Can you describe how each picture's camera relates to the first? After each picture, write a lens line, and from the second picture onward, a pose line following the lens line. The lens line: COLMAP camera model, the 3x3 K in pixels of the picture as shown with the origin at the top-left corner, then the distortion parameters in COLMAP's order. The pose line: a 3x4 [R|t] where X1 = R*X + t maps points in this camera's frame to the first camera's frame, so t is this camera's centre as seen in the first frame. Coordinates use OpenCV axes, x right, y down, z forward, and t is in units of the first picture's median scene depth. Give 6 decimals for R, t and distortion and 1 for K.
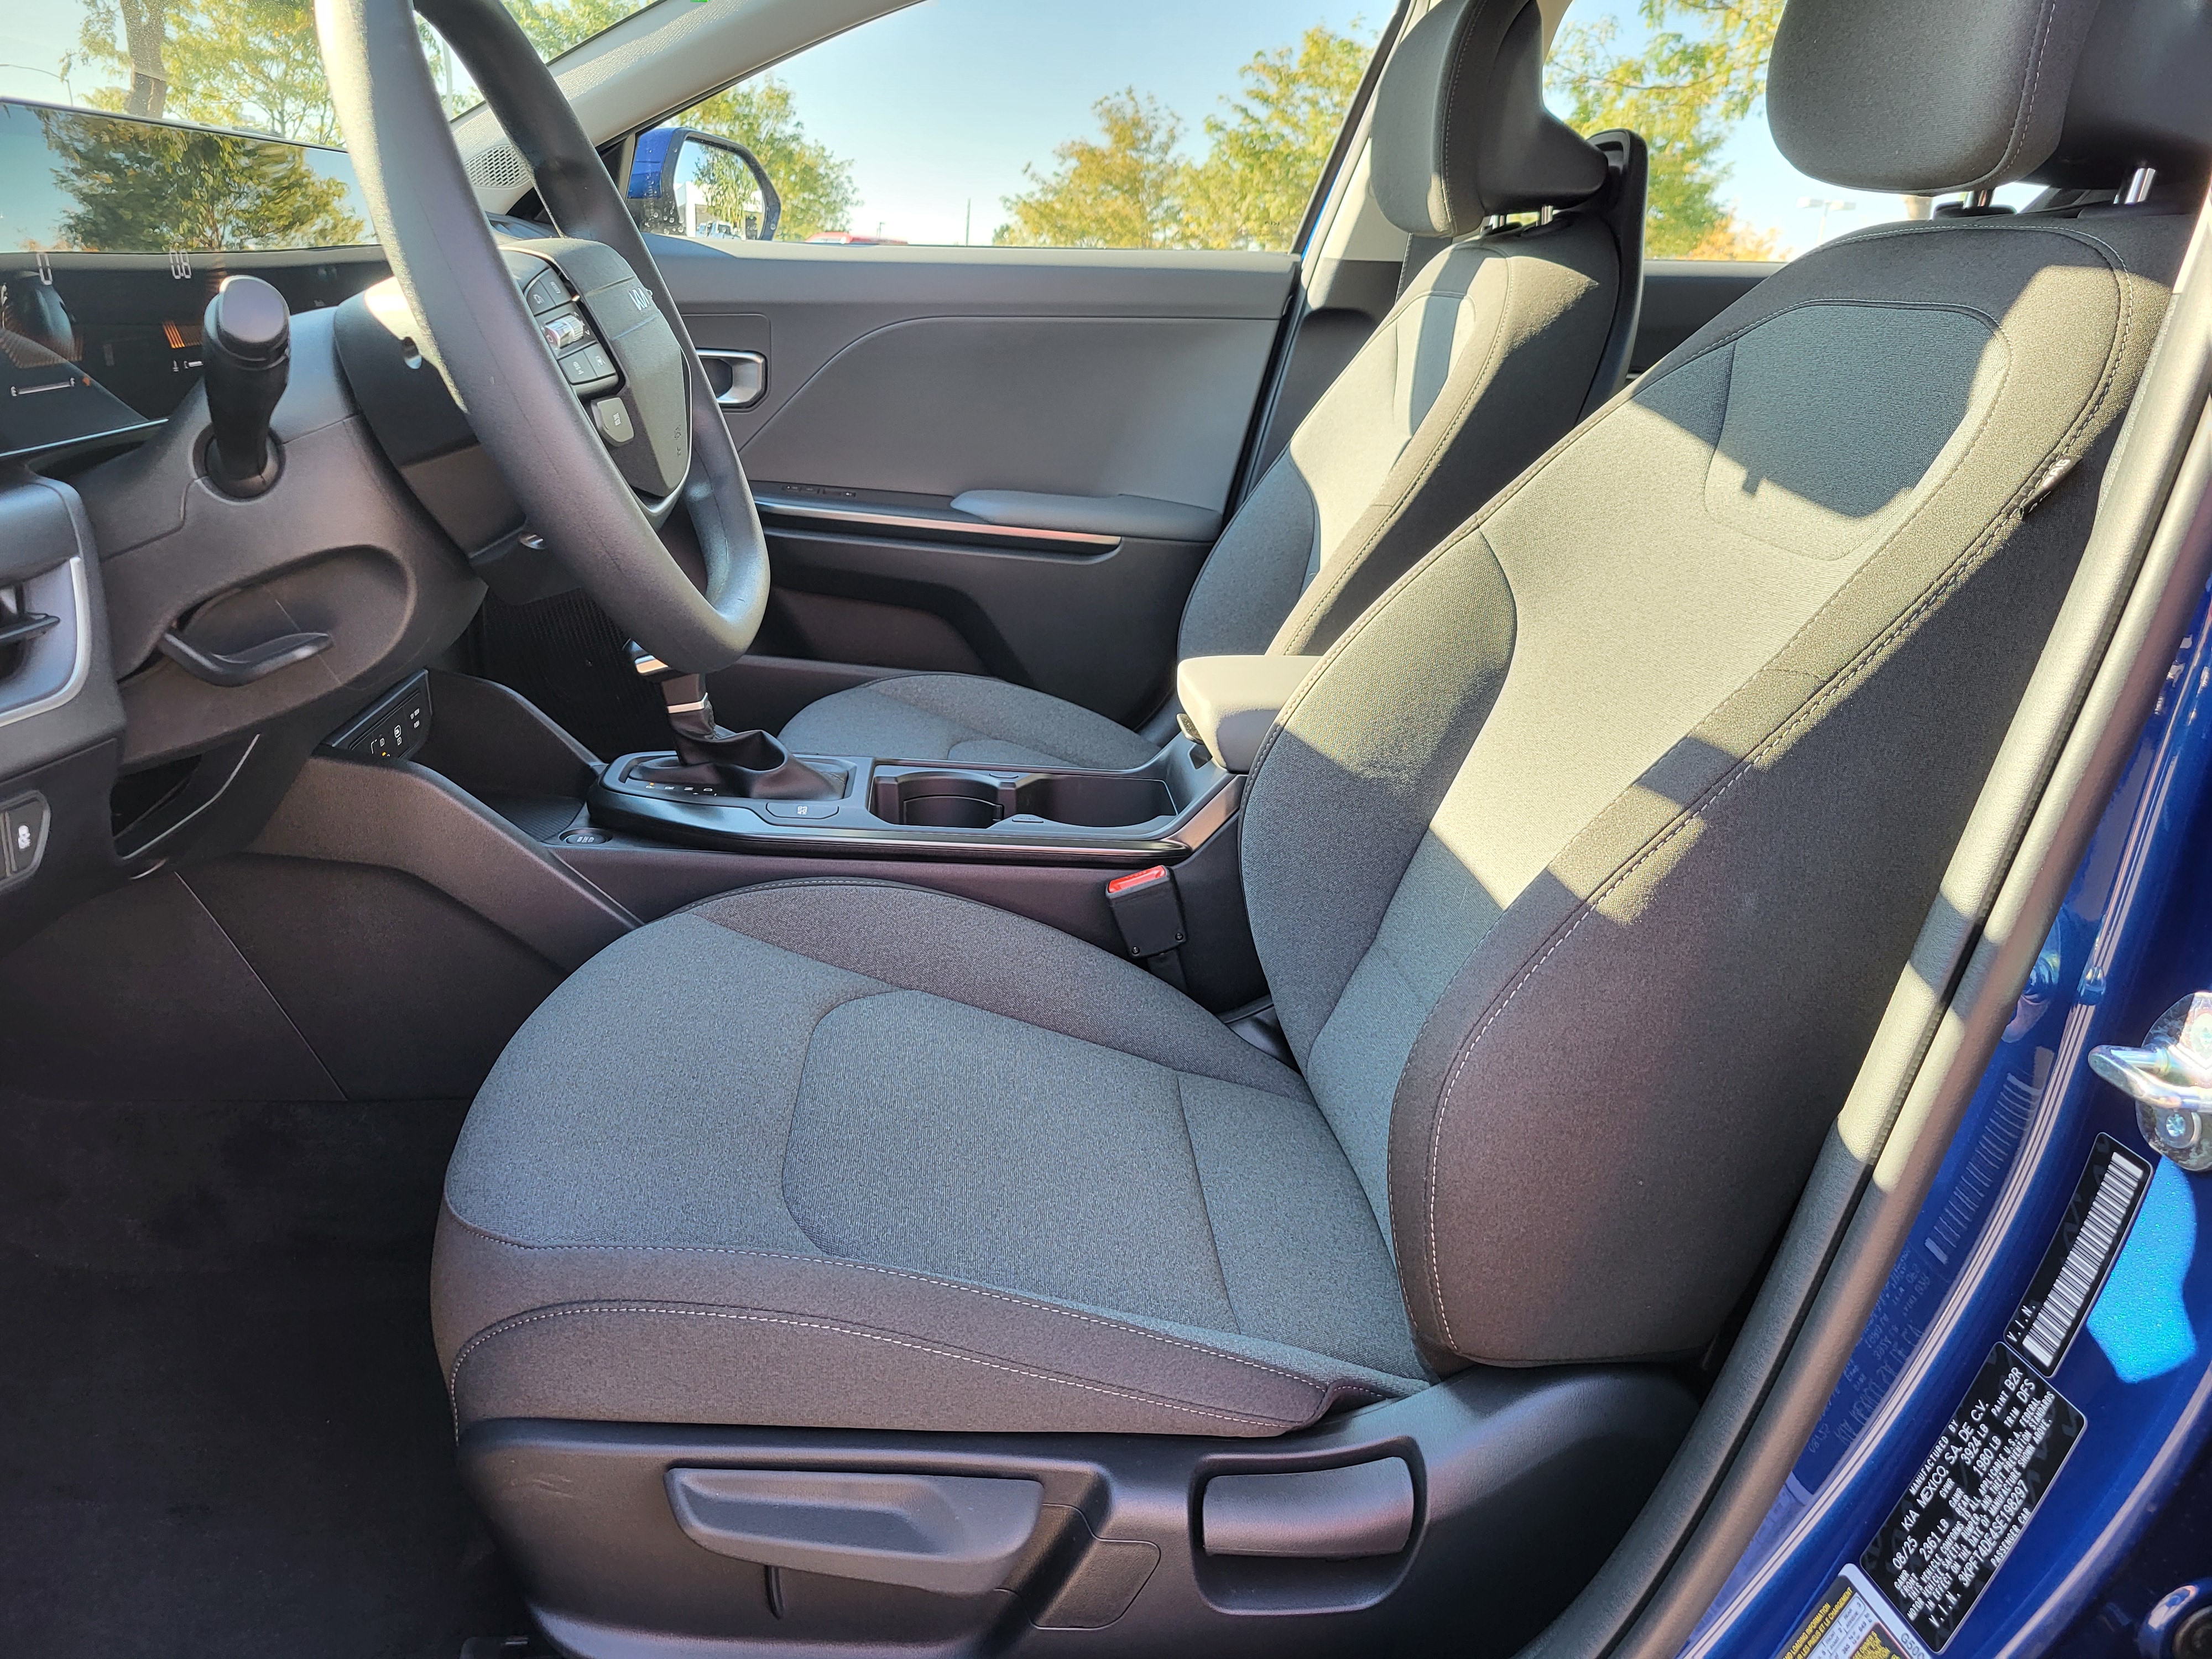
lens RADIAL K [[3814.2, 0, 1106.0], [0, 3814.2, 829.5], [0, 0, 1]] dist [0.060873, 0.162069]
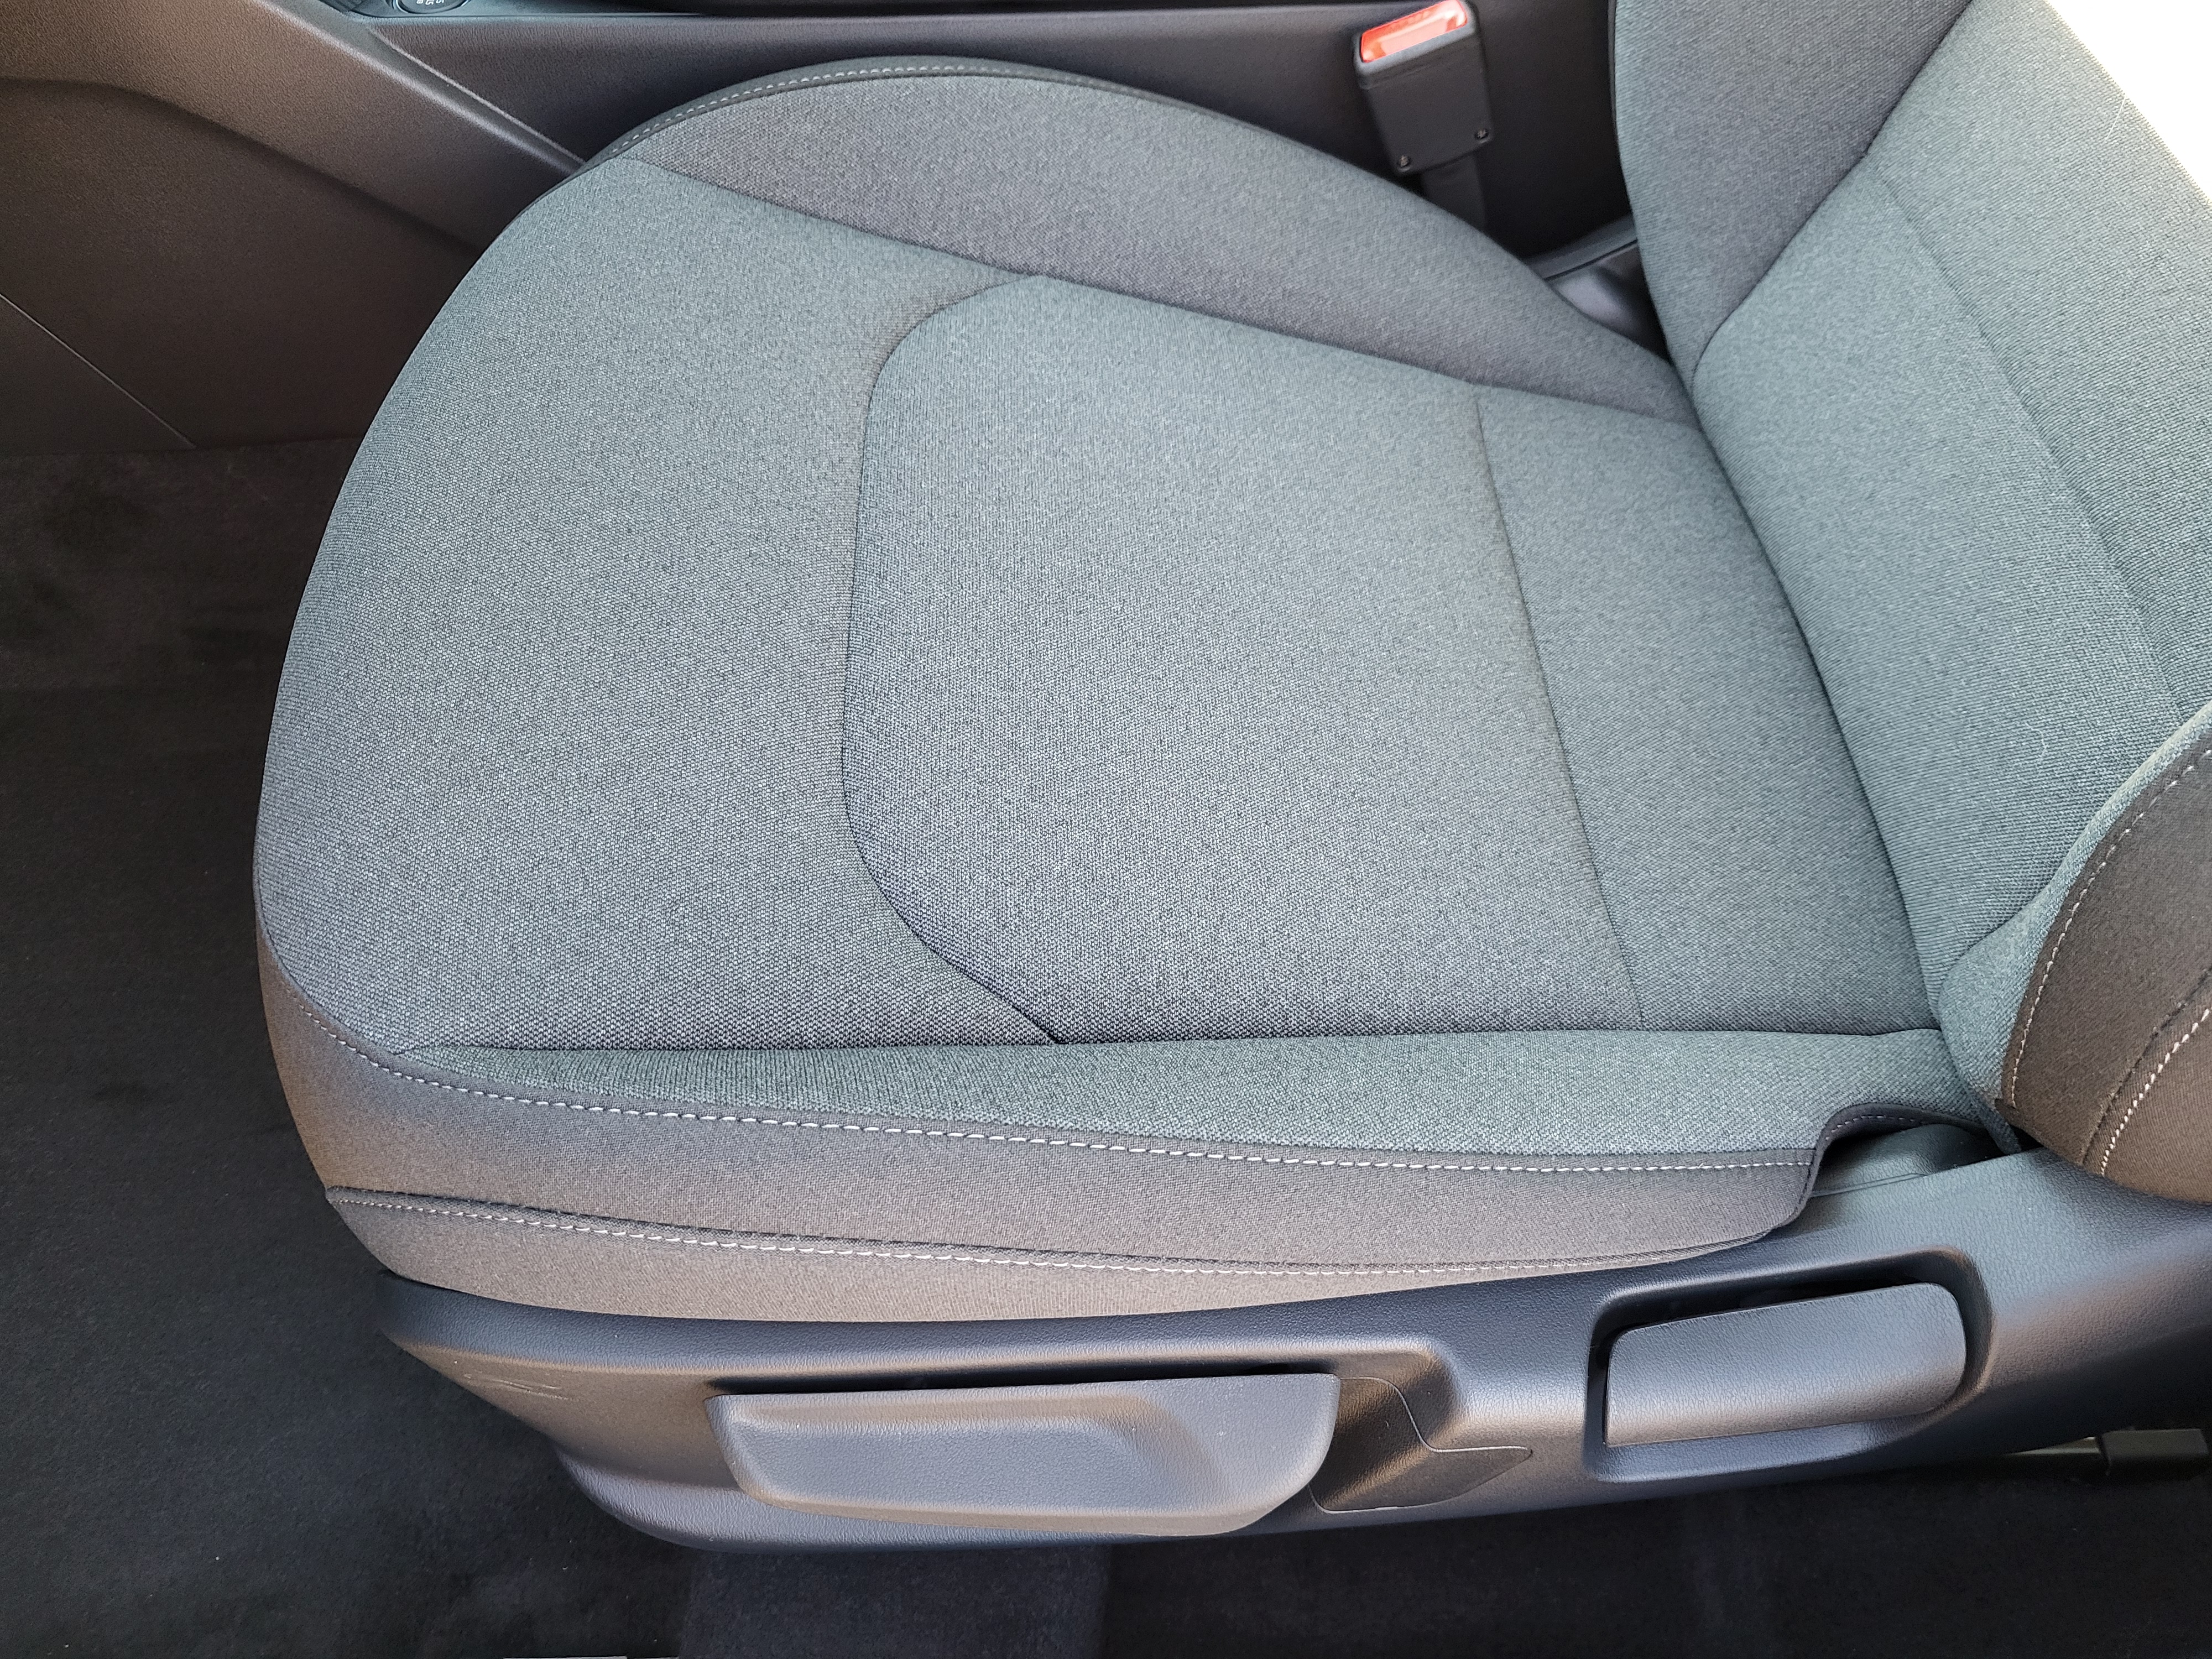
lens RADIAL K [[1971.5, 0, 1115.2], [0, 1971.5, 1032.9], [0, 0, 1]] dist [0.023021, 0.000090]
pose [[0.998115, -0.050297, -0.035179, -0.034105], [0.061285, 0.785013, 0.616441, -0.056074], [-0.003389, -0.617434, 0.786615, 0.713981]]
